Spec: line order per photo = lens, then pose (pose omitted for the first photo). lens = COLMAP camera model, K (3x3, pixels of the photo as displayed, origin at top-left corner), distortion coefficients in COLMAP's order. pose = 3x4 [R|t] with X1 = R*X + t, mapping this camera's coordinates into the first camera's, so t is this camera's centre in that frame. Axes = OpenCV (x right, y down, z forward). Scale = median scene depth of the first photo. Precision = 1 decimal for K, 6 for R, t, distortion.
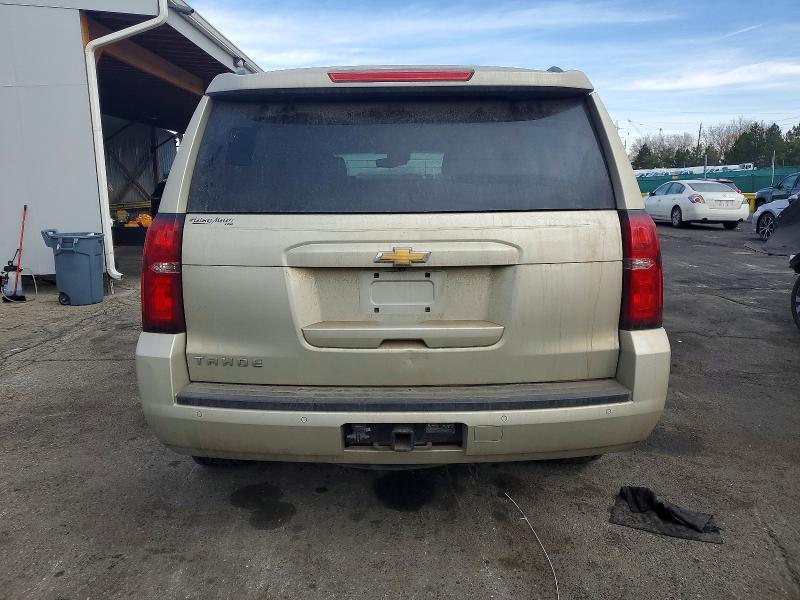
lens RADIAL K [[642.3, 0, 383.2], [0, 642.3, 302.4], [0, 0, 1]] dist [0.012445, 0.016902]
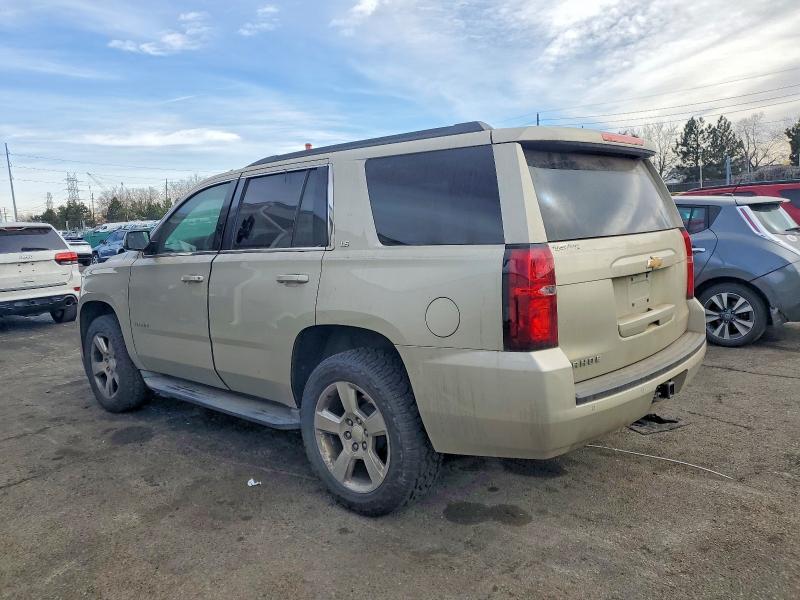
lens RADIAL K [[642.3, 0, 403.3], [0, 642.3, 300.4], [0, 0, 1]] dist [0.012445, 0.016902]
pose [[0.665019, -0.115627, 0.737821, -1.007339], [0.176752, 0.984242, -0.005067, -0.056721], [-0.725609, 0.133781, 0.674977, 0.314278]]
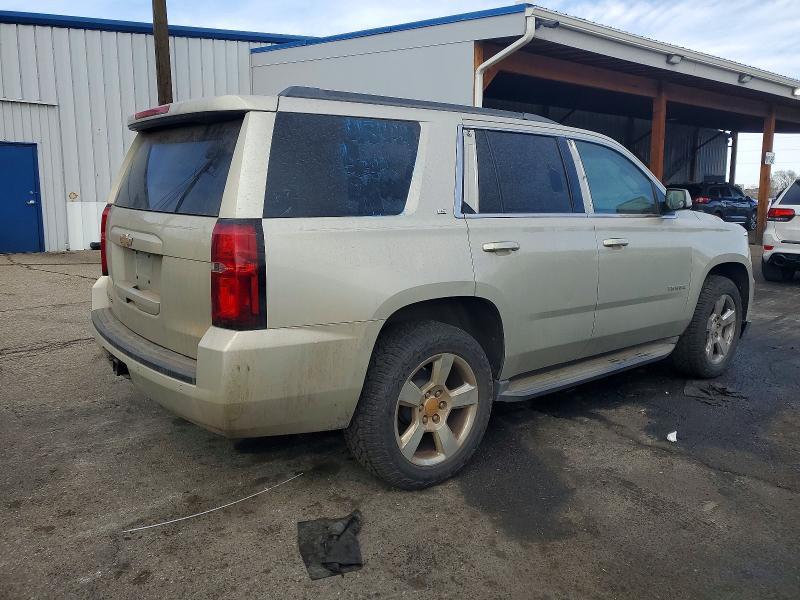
lens RADIAL K [[642.3, 0, 394.8], [0, 642.3, 301.5], [0, 0, 1]] dist [0.012445, 0.016902]
pose [[0.620622, 0.167199, -0.766076, 1.076636], [-0.168157, 0.982650, 0.078238, -0.104721], [0.765866, 0.080265, 0.637971, 0.392474]]
